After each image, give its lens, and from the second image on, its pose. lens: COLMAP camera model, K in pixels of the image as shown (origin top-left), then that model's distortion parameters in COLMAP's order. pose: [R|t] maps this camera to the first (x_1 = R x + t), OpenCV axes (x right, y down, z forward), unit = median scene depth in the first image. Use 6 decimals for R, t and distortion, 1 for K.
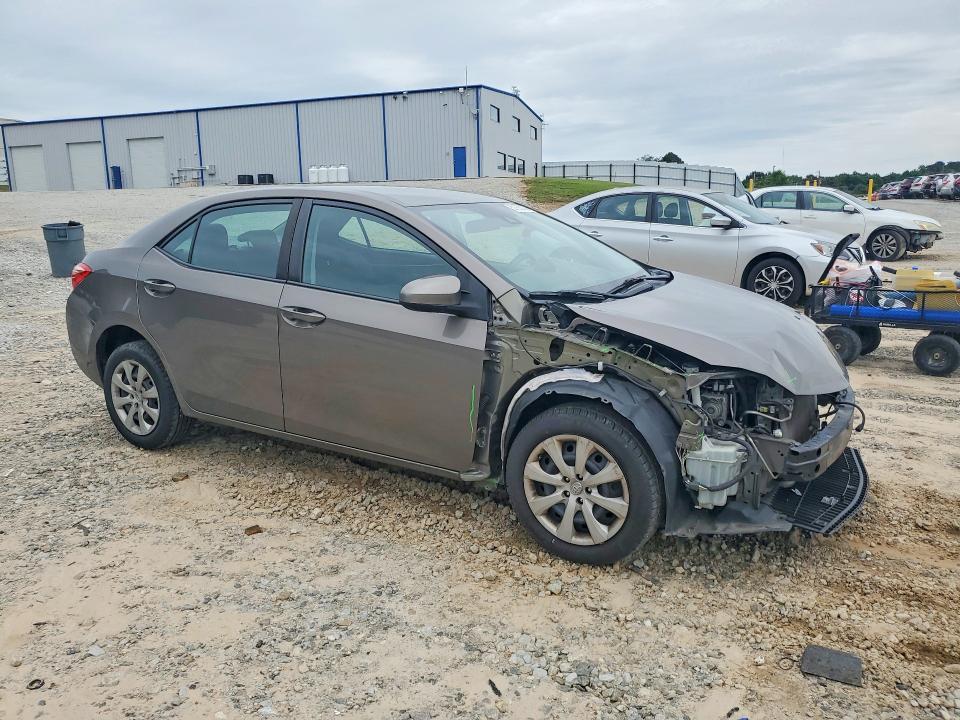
lens RADIAL K [[748.6, 0, 480.0], [0, 748.6, 360.0], [0, 0, 1]] dist [0.015743, -0.005236]
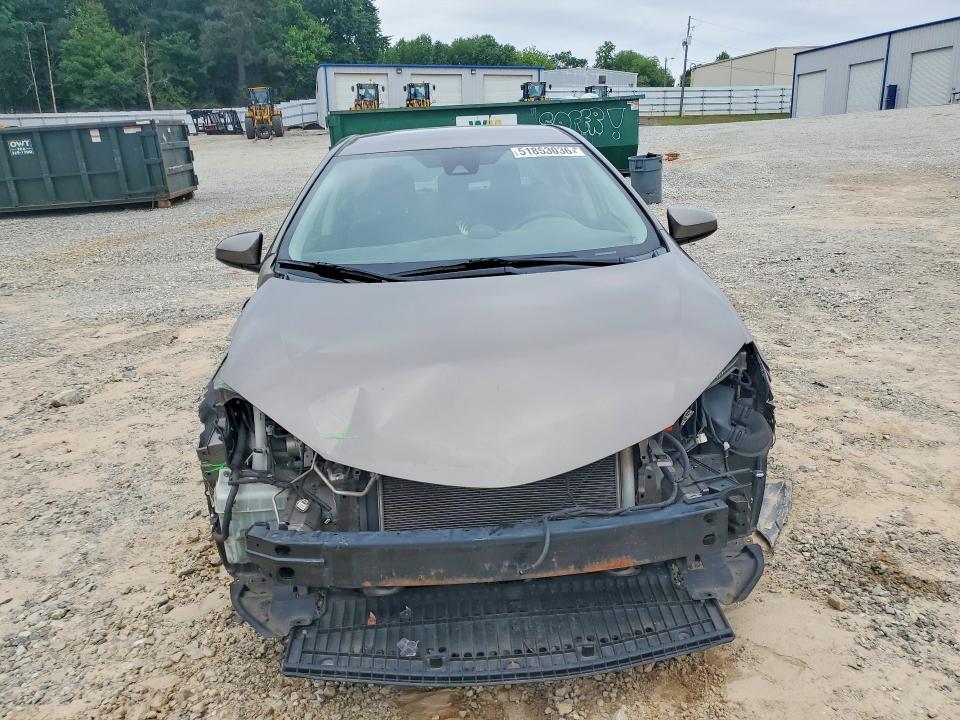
lens RADIAL K [[748.6, 0, 480.0], [0, 748.6, 360.0], [0, 0, 1]] dist [0.015743, -0.005236]
pose [[0.570647, 0.205448, -0.795081, 0.232839], [-0.127164, 0.978628, 0.161608, -0.035926], [0.811290, 0.008885, 0.584576, 0.172522]]
